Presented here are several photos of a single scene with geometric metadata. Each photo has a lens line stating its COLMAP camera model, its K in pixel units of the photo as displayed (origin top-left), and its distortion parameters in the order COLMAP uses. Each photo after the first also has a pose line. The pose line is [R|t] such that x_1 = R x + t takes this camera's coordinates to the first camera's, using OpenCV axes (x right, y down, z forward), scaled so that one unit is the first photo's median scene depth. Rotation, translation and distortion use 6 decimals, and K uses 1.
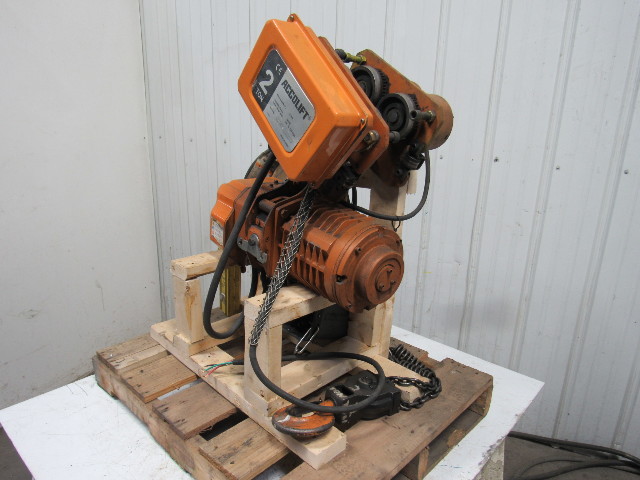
lens RADIAL K [[445.0, 0, 316.4], [0, 445.0, 242.1], [0, 0, 1]] dist [-0.014162, -0.005116]
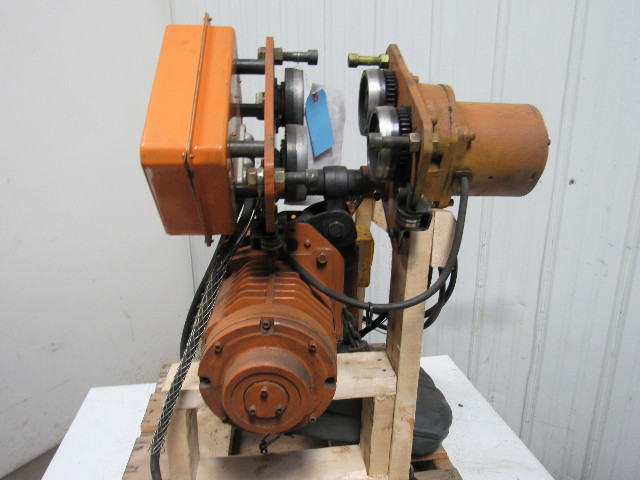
lens RADIAL K [[445.0, 0, 321.0], [0, 445.0, 243.5], [0, 0, 1]] dist [-0.014162, -0.005116]
pose [[0.991003, 0.003846, -0.133783, 0.059179], [-0.006856, 0.999734, -0.022044, -0.049150], [0.133662, 0.022763, 0.990765, 0.139243]]
